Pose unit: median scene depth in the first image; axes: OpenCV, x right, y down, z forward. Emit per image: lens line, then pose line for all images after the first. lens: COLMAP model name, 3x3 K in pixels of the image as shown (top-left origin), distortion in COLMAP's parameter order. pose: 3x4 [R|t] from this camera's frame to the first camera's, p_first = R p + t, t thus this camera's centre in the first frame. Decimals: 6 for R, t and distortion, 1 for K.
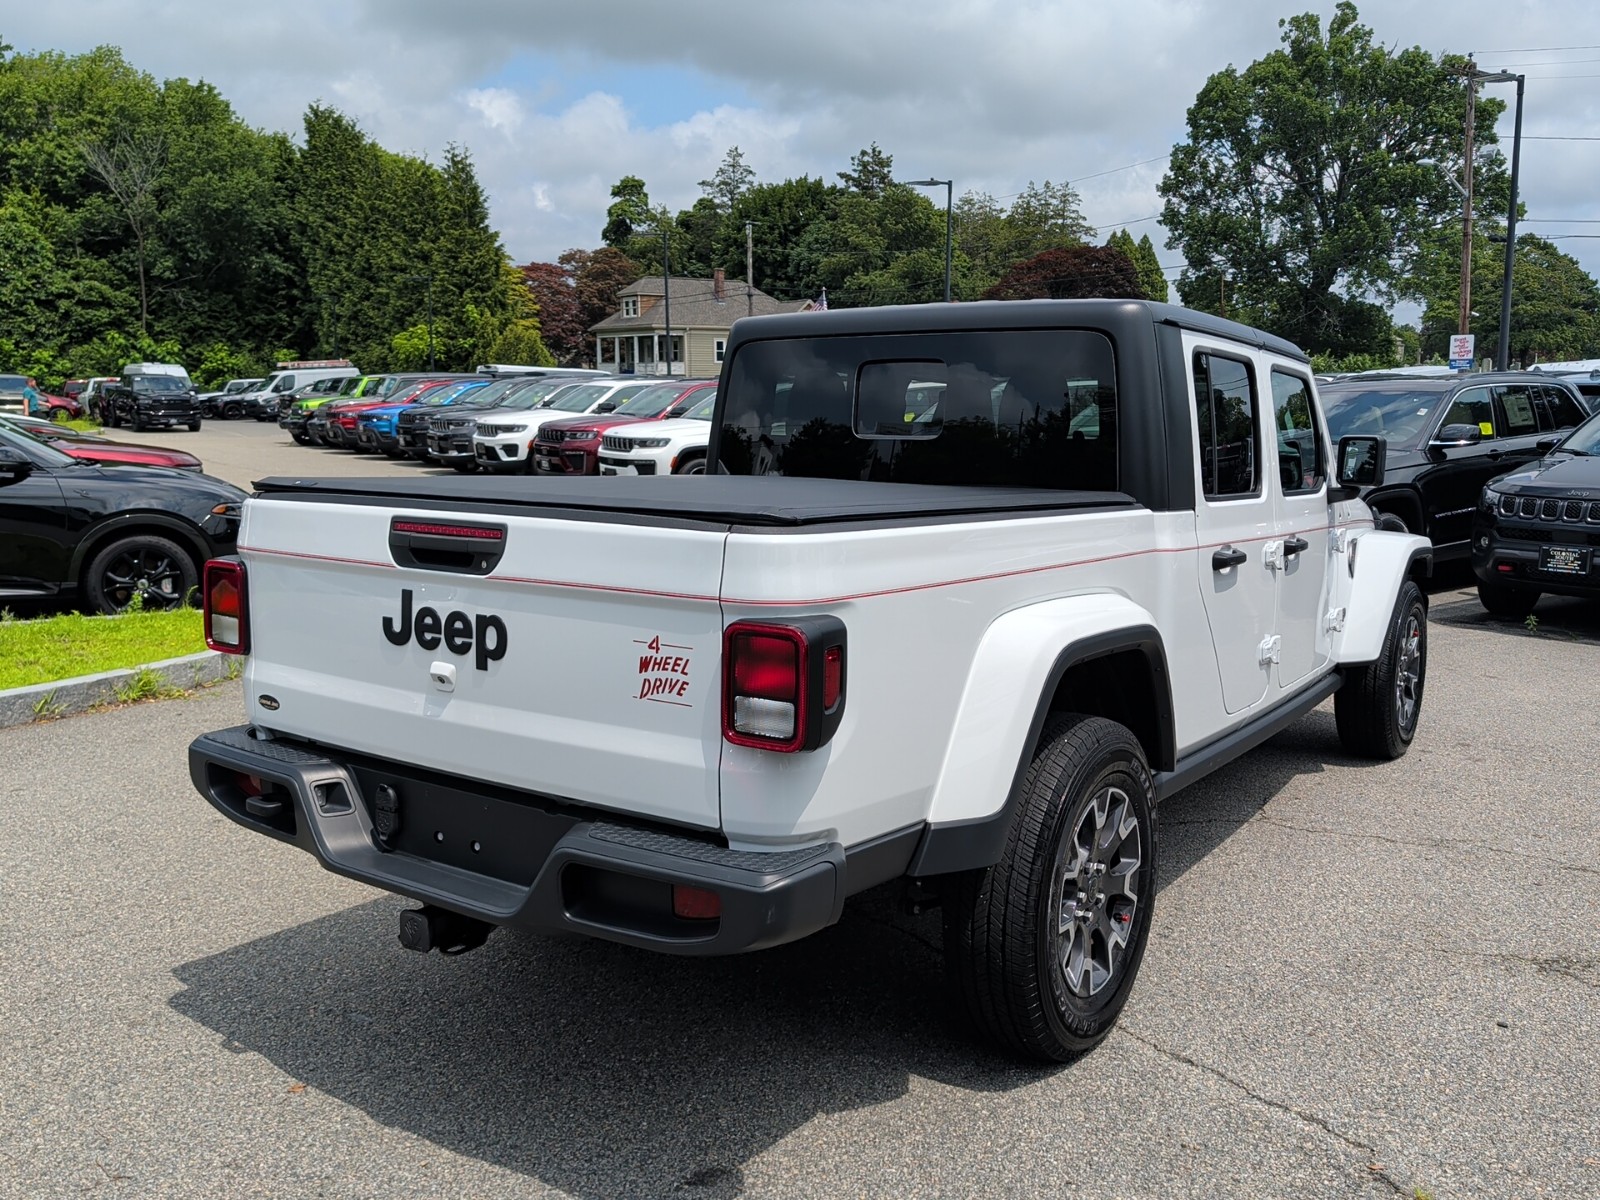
lens RADIAL K [[1349.6, 0, 807.6], [0, 1349.6, 589.3], [0, 0, 1]] dist [0.023878, -0.013768]
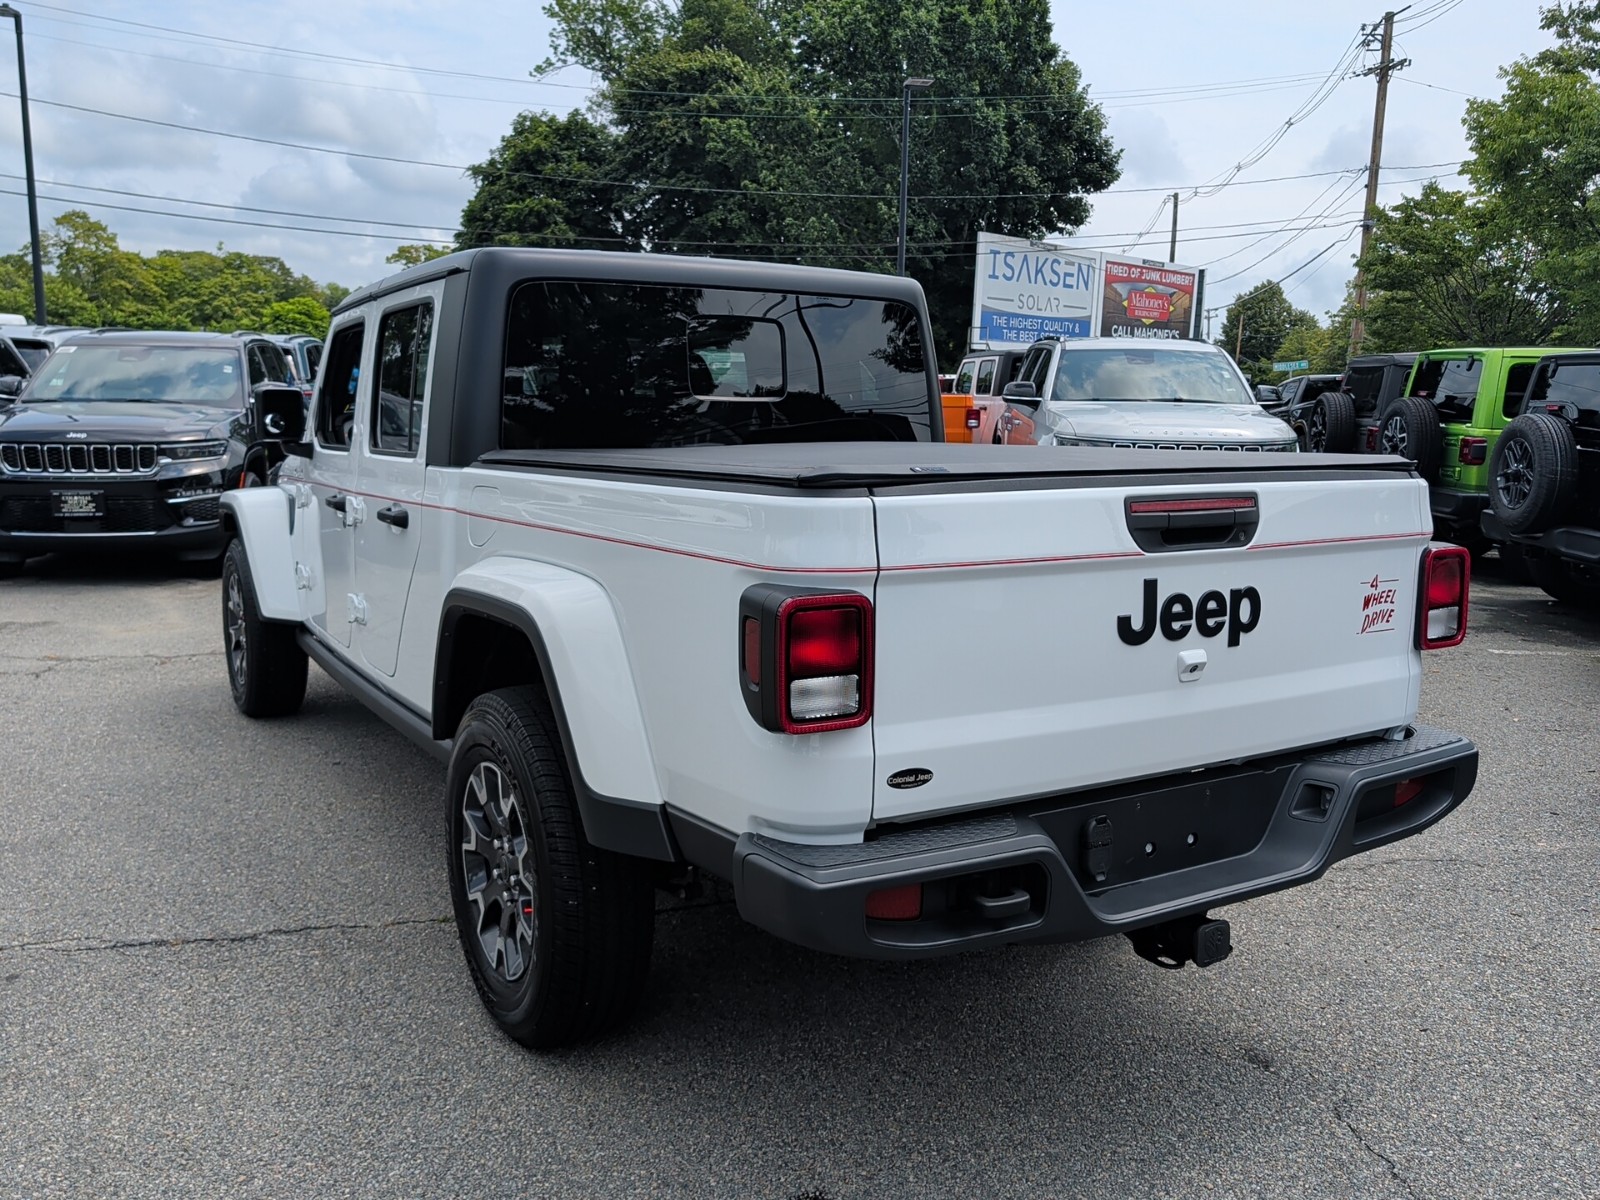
lens RADIAL K [[1358.7, 0, 806.9], [0, 1358.7, 593.5], [0, 0, 1]] dist [-0.004672, 0.008739]
pose [[0.415382, -0.136851, 0.899294, -1.232426], [0.104417, 0.989257, 0.102311, -0.107894], [-0.903634, 0.051404, 0.425209, 0.865582]]
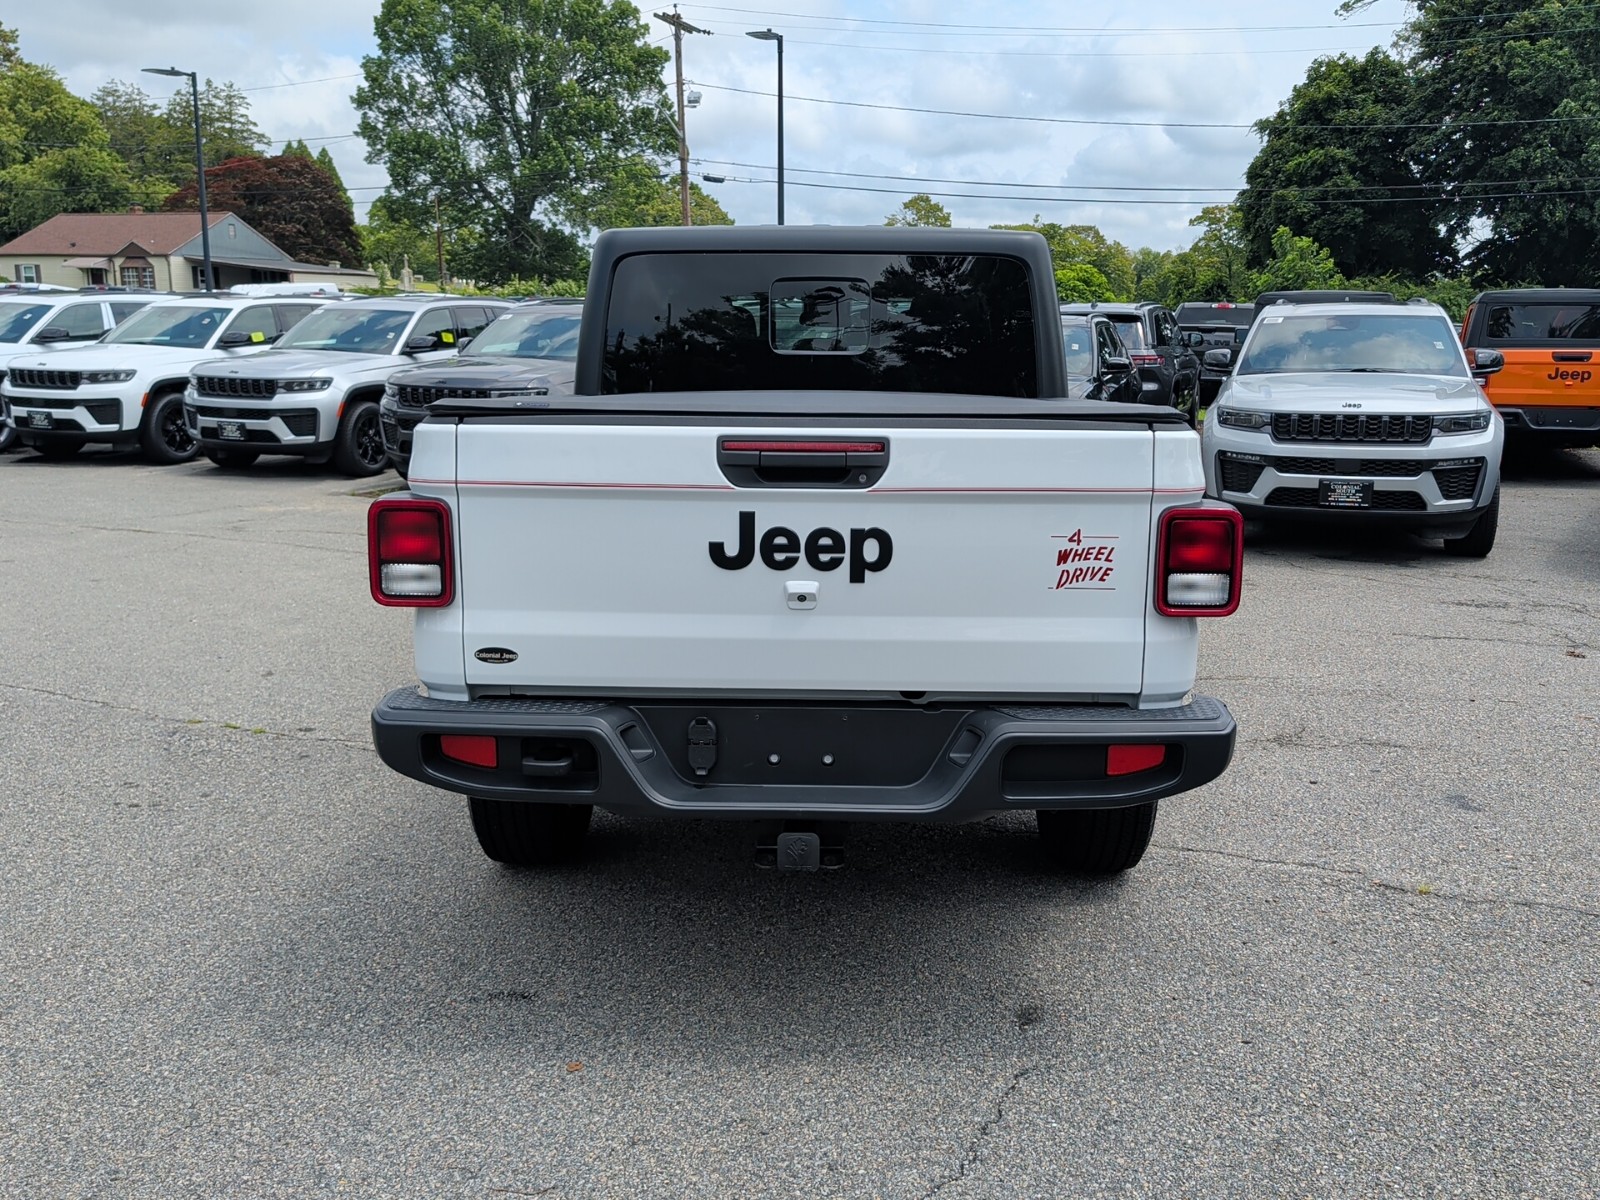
lens RADIAL K [[1349.6, 0, 807.6], [0, 1349.6, 589.3], [0, 0, 1]] dist [0.023878, -0.013768]
pose [[0.841824, -0.099747, 0.530456, -0.811211], [0.070048, 0.994654, 0.075871, -0.014818], [-0.535188, -0.026713, 0.844311, 0.169340]]
